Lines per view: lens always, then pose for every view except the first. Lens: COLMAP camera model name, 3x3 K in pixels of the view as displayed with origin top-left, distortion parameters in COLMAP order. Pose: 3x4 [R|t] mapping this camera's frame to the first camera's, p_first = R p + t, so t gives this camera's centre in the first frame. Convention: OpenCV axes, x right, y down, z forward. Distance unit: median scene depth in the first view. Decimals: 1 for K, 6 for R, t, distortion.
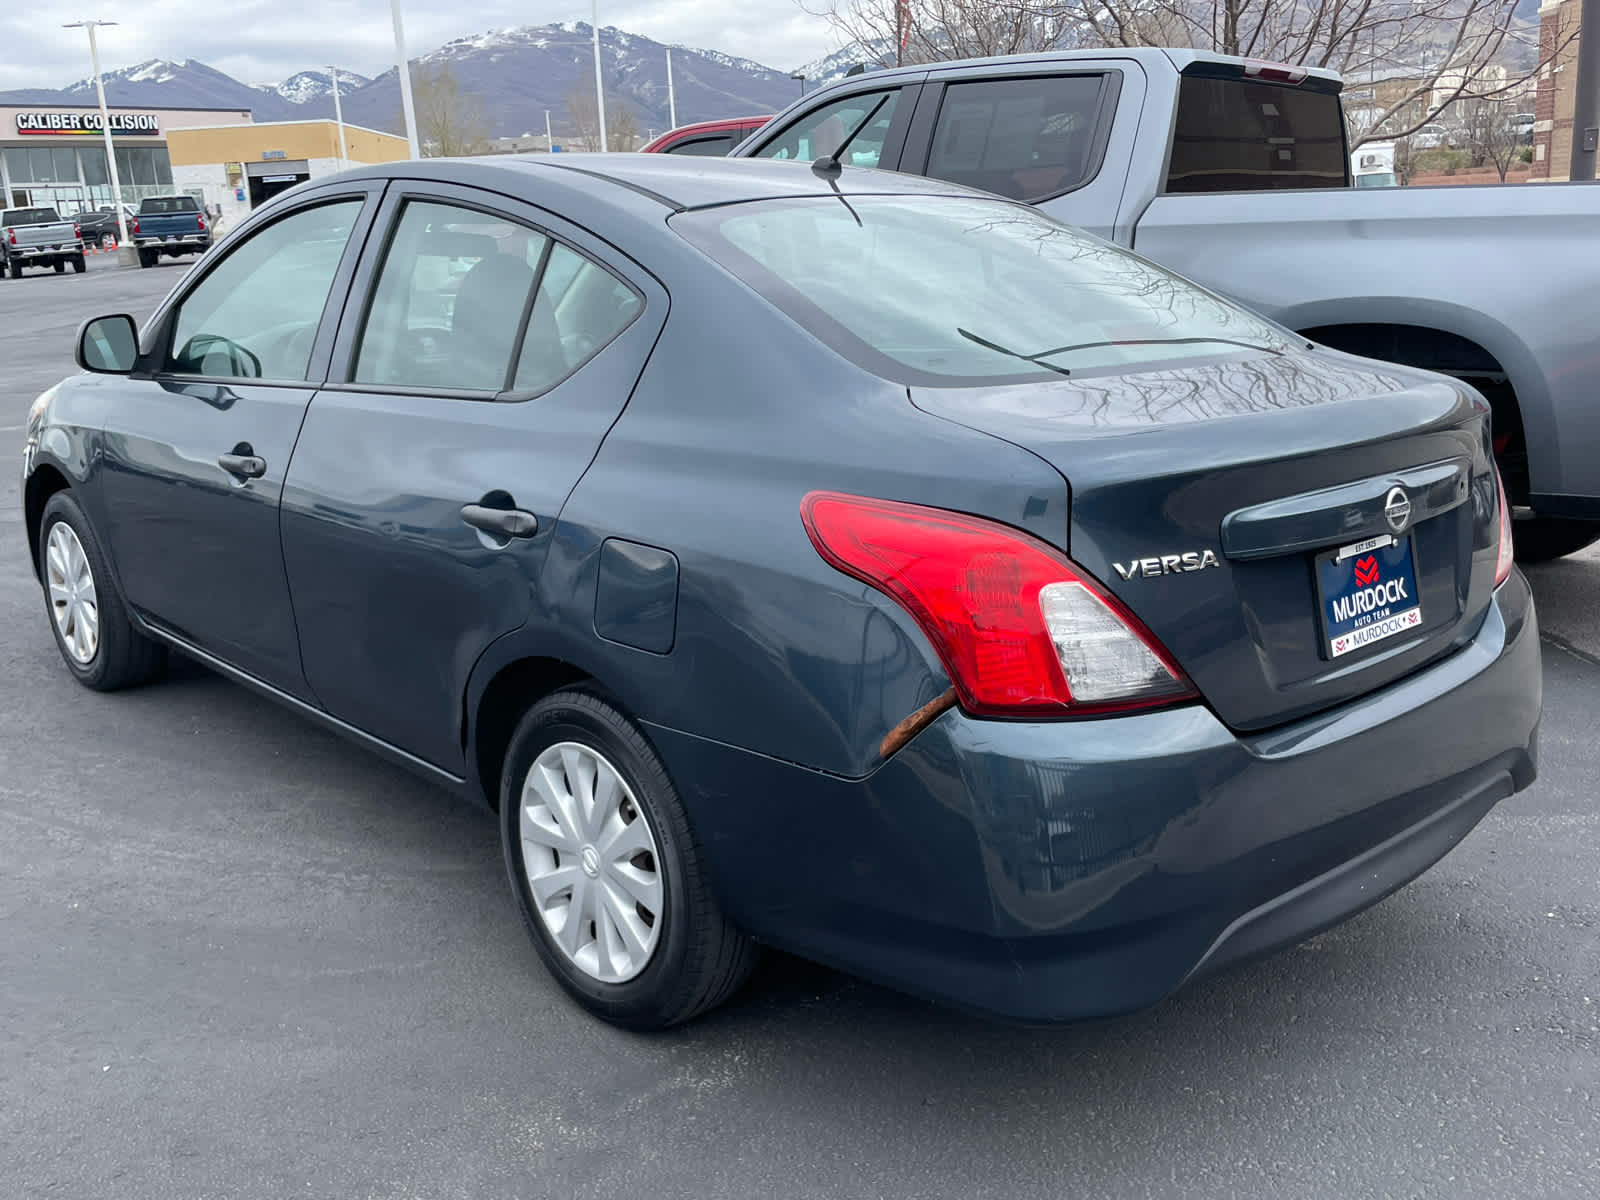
lens RADIAL K [[1515.9, 0, 795.7], [0, 1515.9, 604.2], [0, 0, 1]] dist [0.038278, 0.000000]
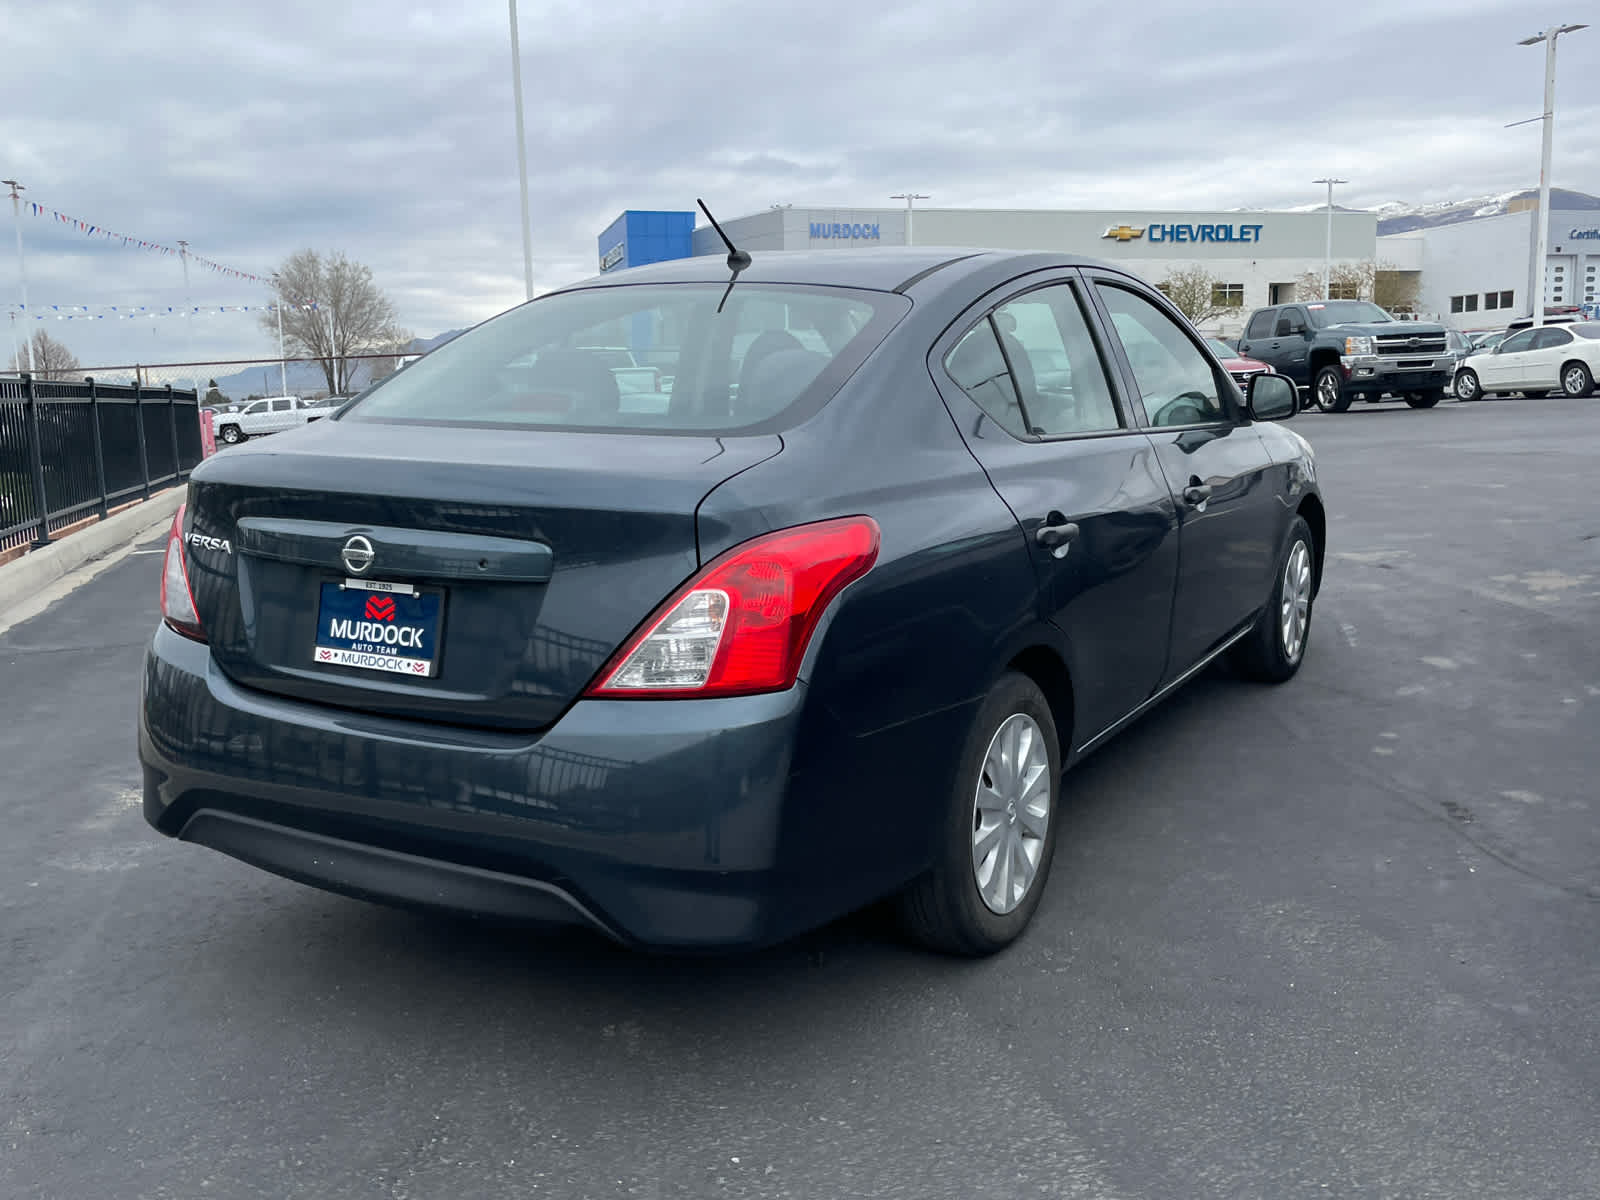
lens RADIAL K [[1515.9, 0, 815.8], [0, 1515.9, 624.7], [0, 0, 1]] dist [0.038278, 0.000000]
pose [[0.292816, 0.194747, -0.936126, 1.576676], [-0.221239, 0.966270, 0.131815, -0.238770], [0.930222, 0.168510, 0.326025, 0.945000]]
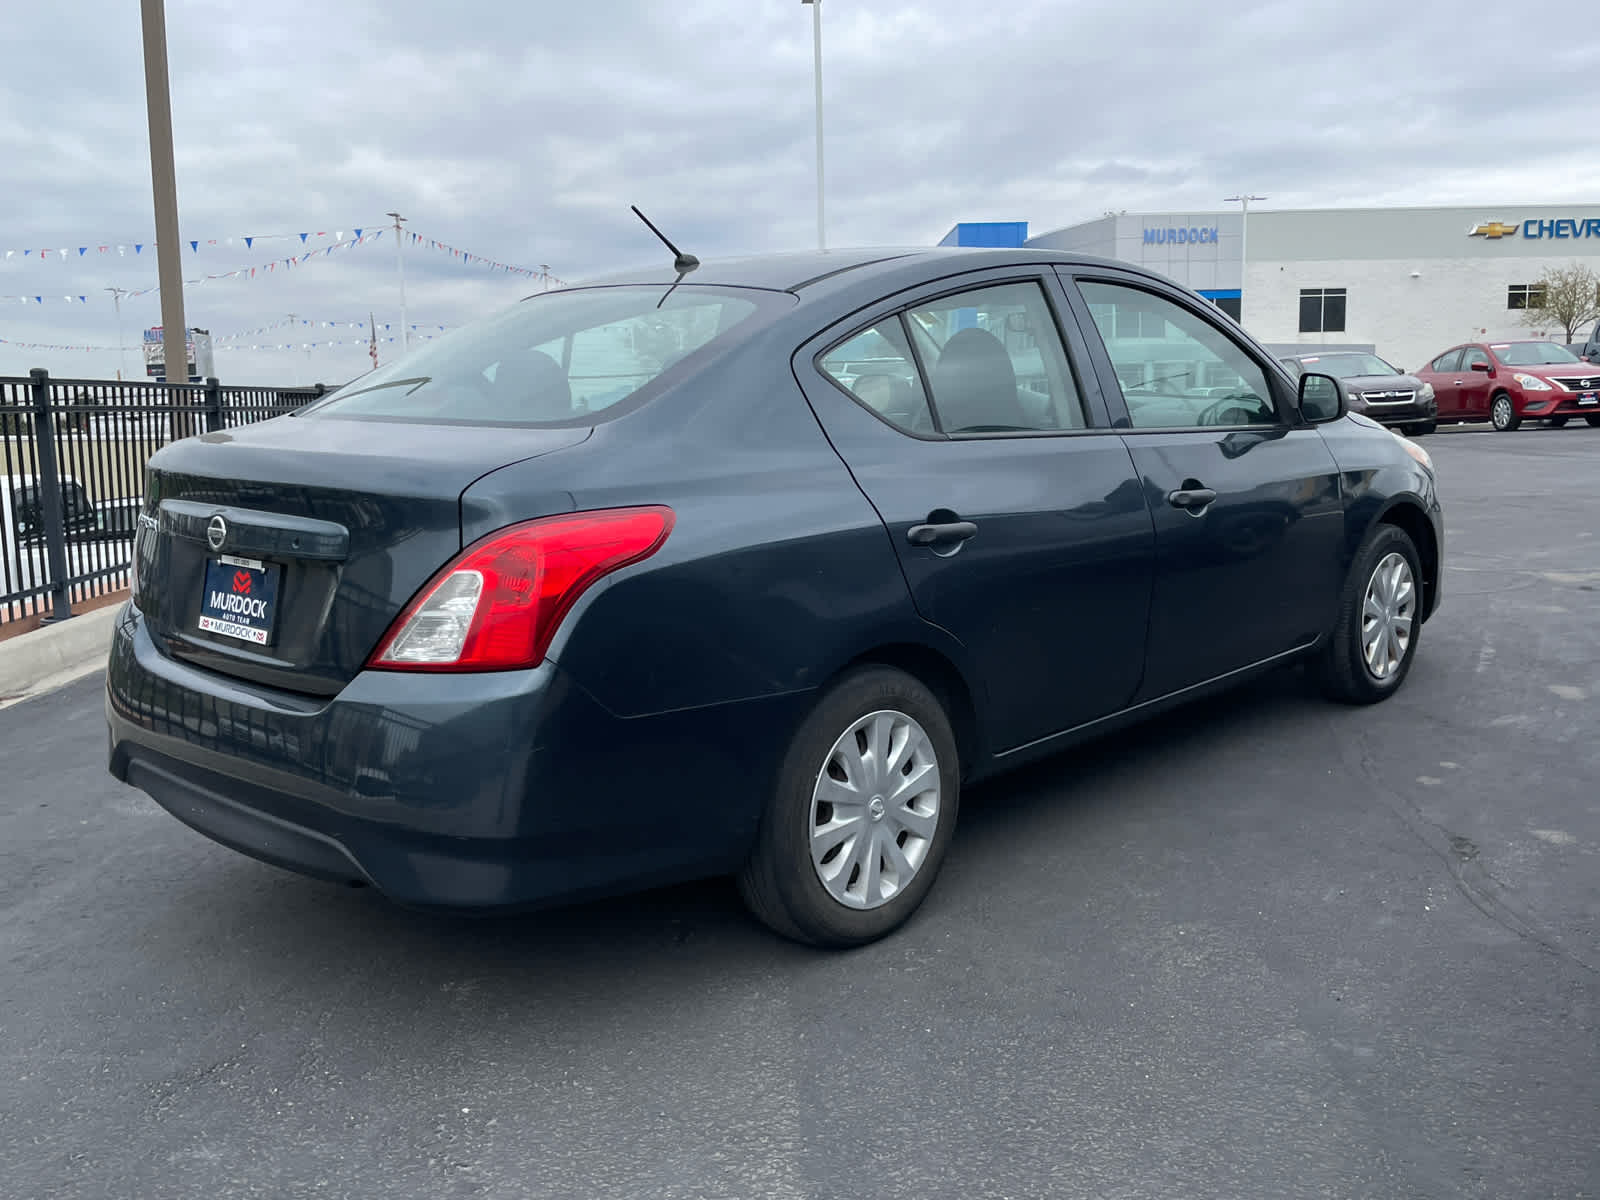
lens RADIAL K [[1515.9, 0, 805.0], [0, 1515.9, 614.1], [0, 0, 1]] dist [0.038278, 0.000000]
pose [[0.059250, 0.186972, -0.980577, 1.685550], [-0.219136, 0.960778, 0.169956, -0.321960], [0.973894, 0.204810, 0.097898, 1.358158]]
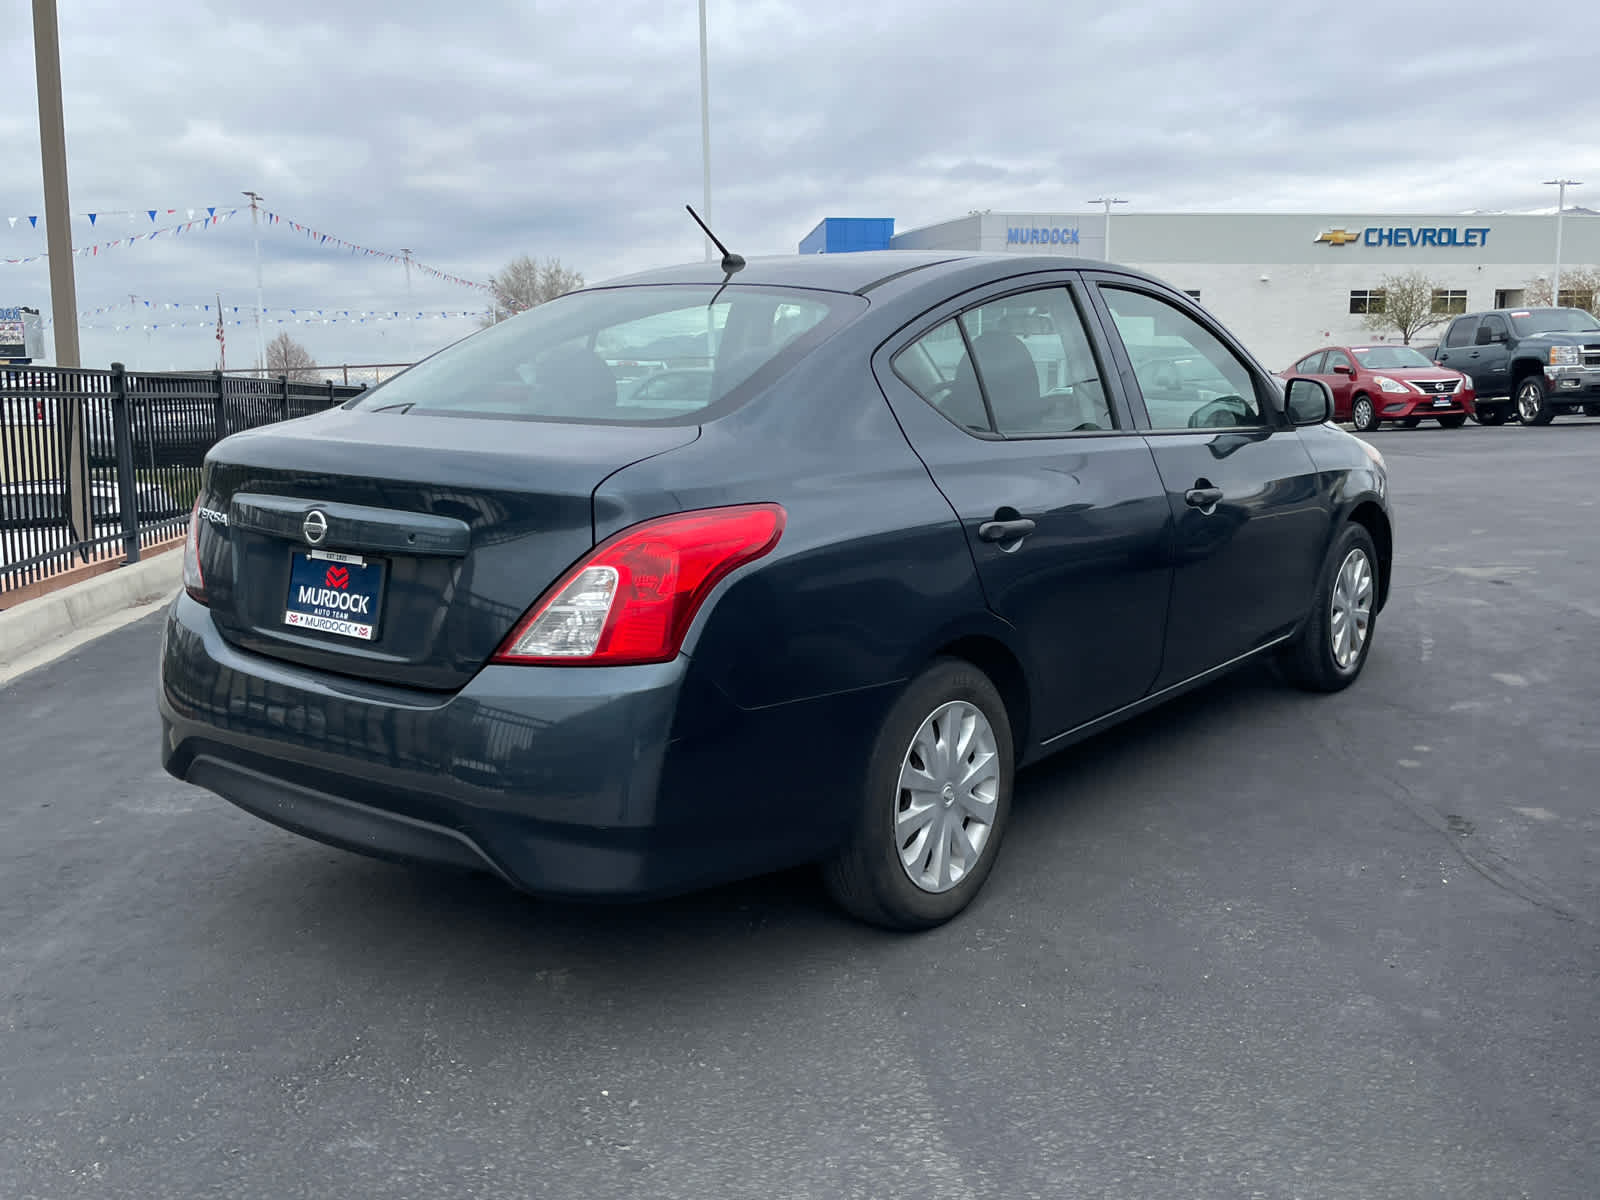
lens RADIAL K [[1515.9, 0, 810.6], [0, 1515.9, 628.3], [0, 0, 1]] dist [0.038278, 0.000000]
pose [[0.156353, 0.200545, -0.967128, 1.703062], [-0.233352, 0.958950, 0.161124, -0.283268], [0.959740, 0.200489, 0.196732, 1.153152]]
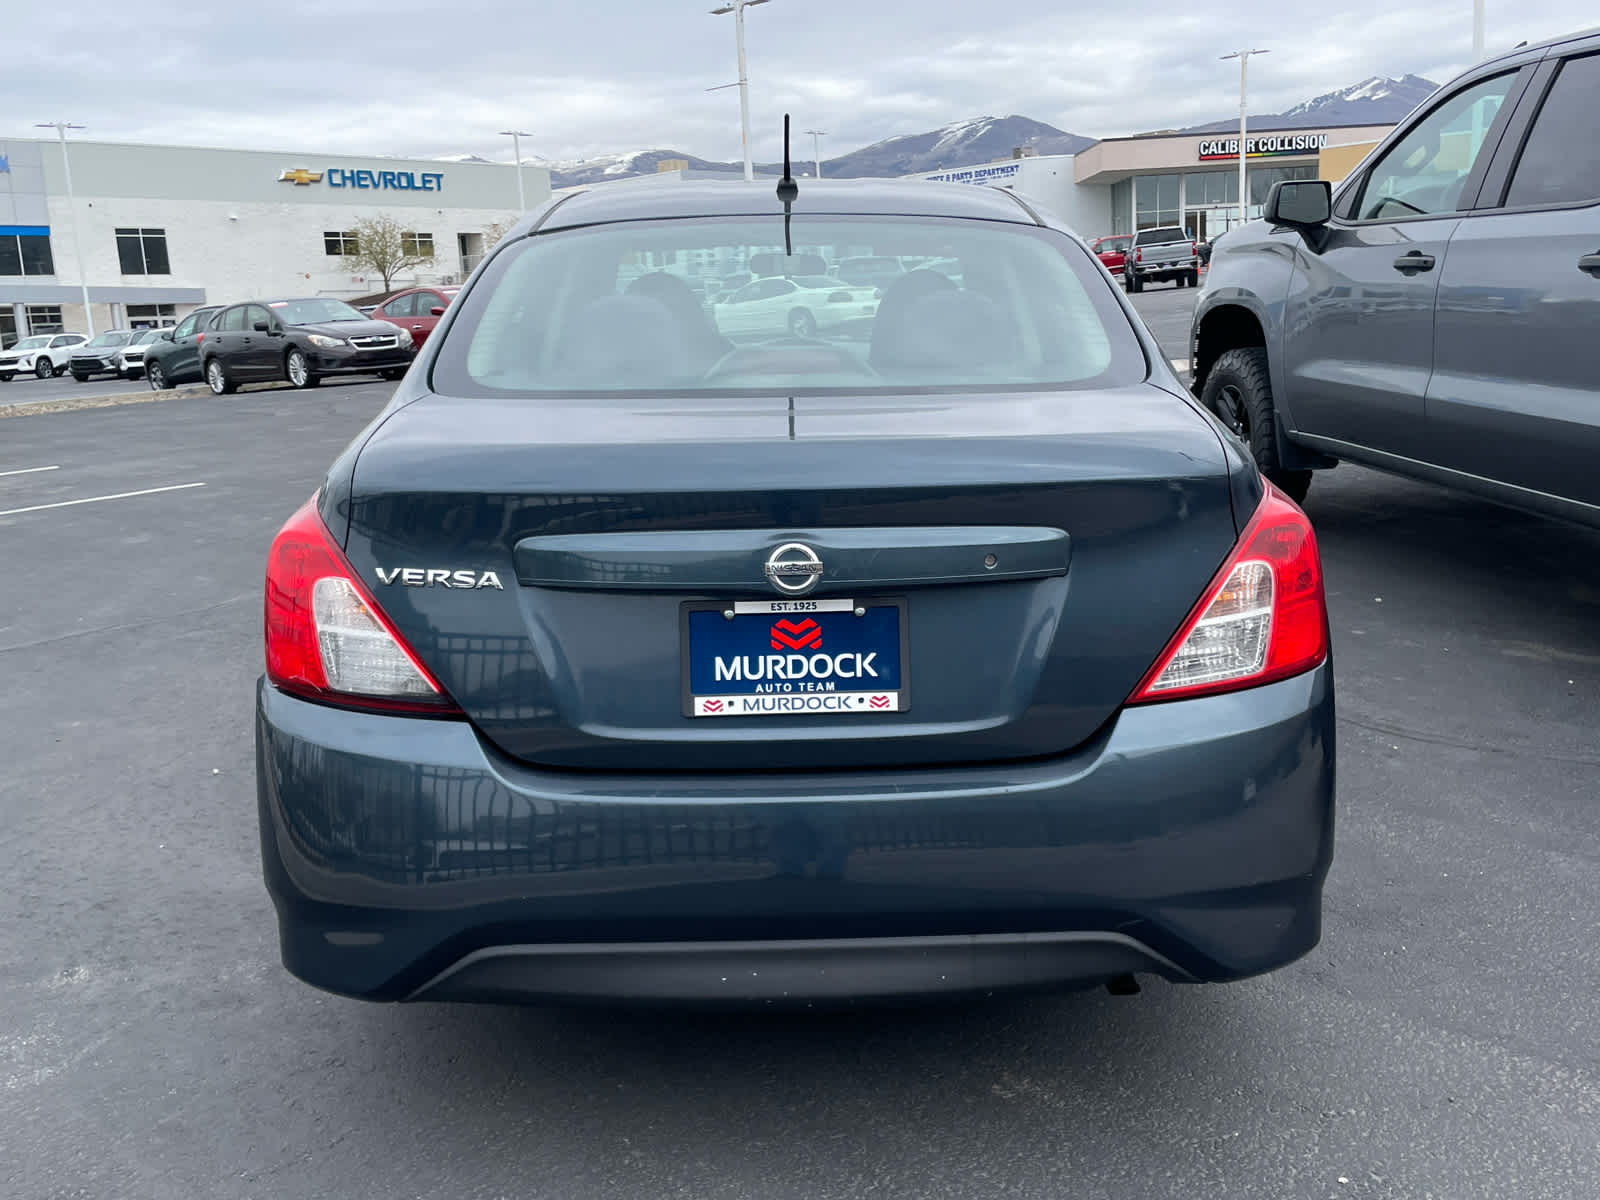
lens RADIAL K [[1515.9, 0, 817.9], [0, 1515.9, 620.5], [0, 0, 1]] dist [0.038278, 0.000000]
pose [[0.746655, 0.152610, -0.647470, 0.972444], [-0.151589, 0.986754, 0.057770, -0.084630], [0.647710, 0.055015, 0.759898, 0.333640]]
